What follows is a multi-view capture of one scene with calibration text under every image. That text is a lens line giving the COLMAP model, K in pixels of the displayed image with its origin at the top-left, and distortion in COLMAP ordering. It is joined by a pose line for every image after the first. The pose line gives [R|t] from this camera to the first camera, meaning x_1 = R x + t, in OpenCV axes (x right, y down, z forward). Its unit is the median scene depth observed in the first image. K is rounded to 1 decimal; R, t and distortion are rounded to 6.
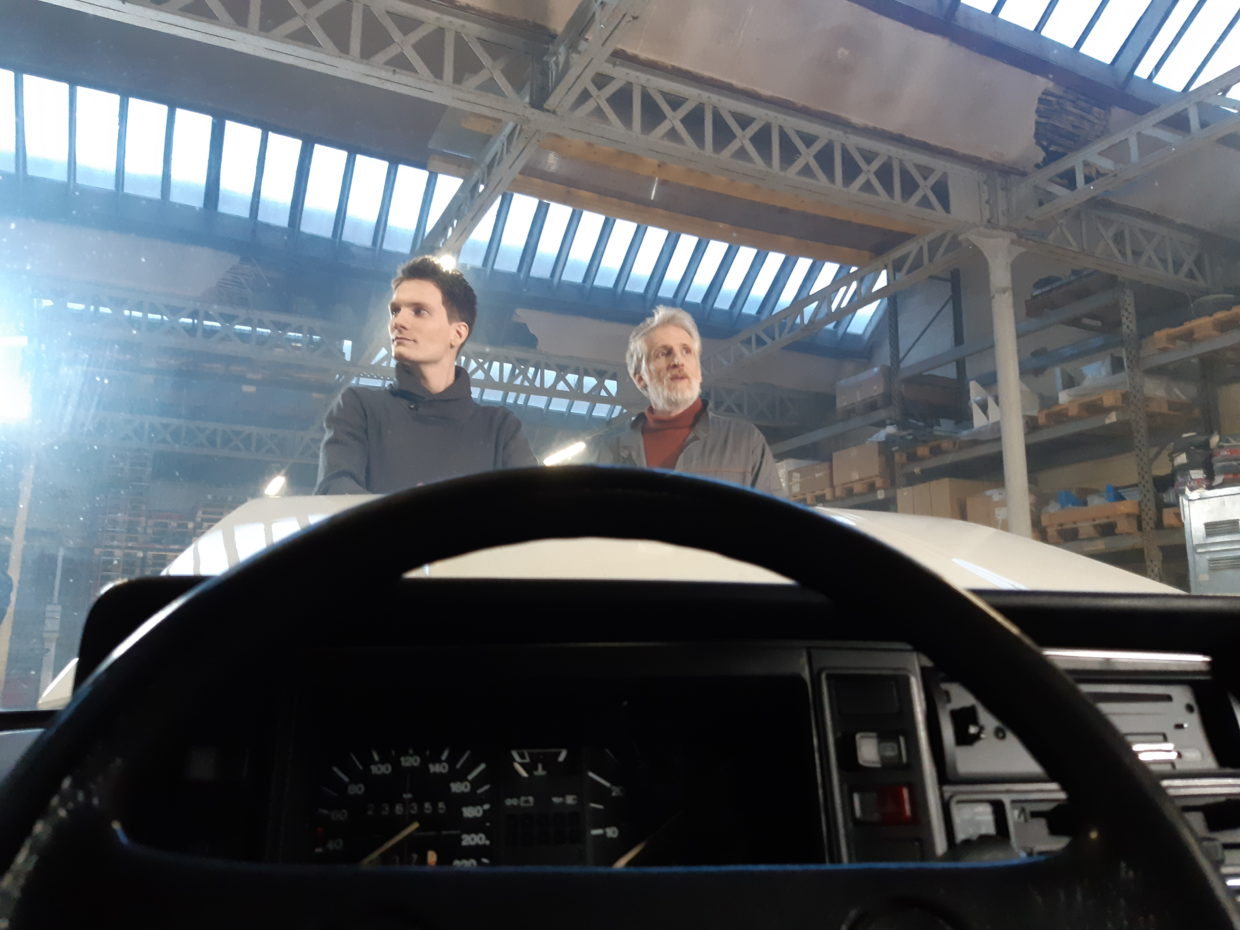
lens RADIAL K [[978.8, 0, 620.0], [0, 978.8, 465.0], [0, 0, 1]] dist [-0.102828, 0.098171]
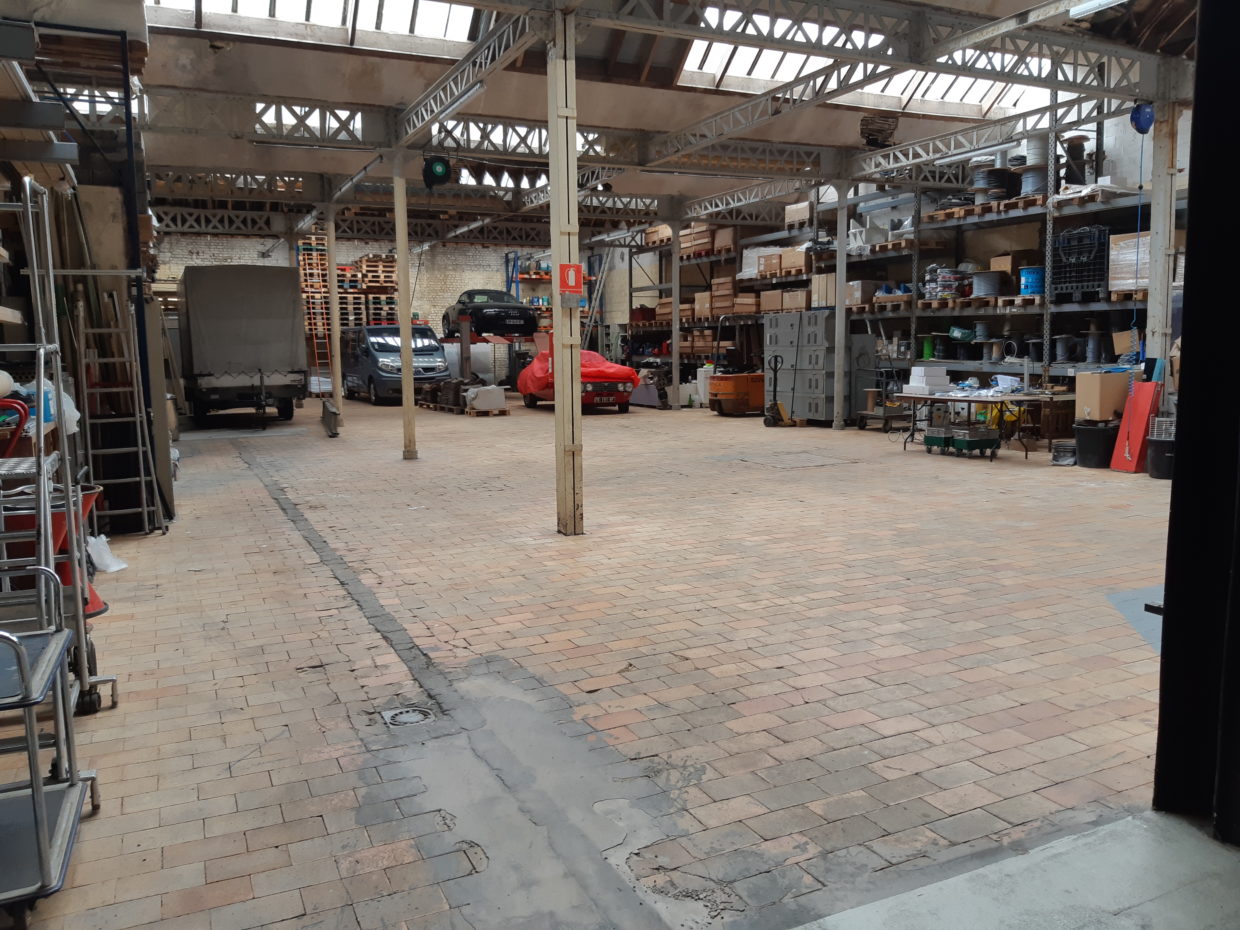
lens RADIAL K [[978.8, 0, 620.0], [0, 978.8, 465.0], [0, 0, 1]] dist [-0.102828, 0.098171]
pose [[0.999833, -0.012744, -0.013060, -0.065521], [0.016180, 0.950094, 0.311545, -0.209999], [0.008438, -0.311705, 0.950142, -0.878836]]
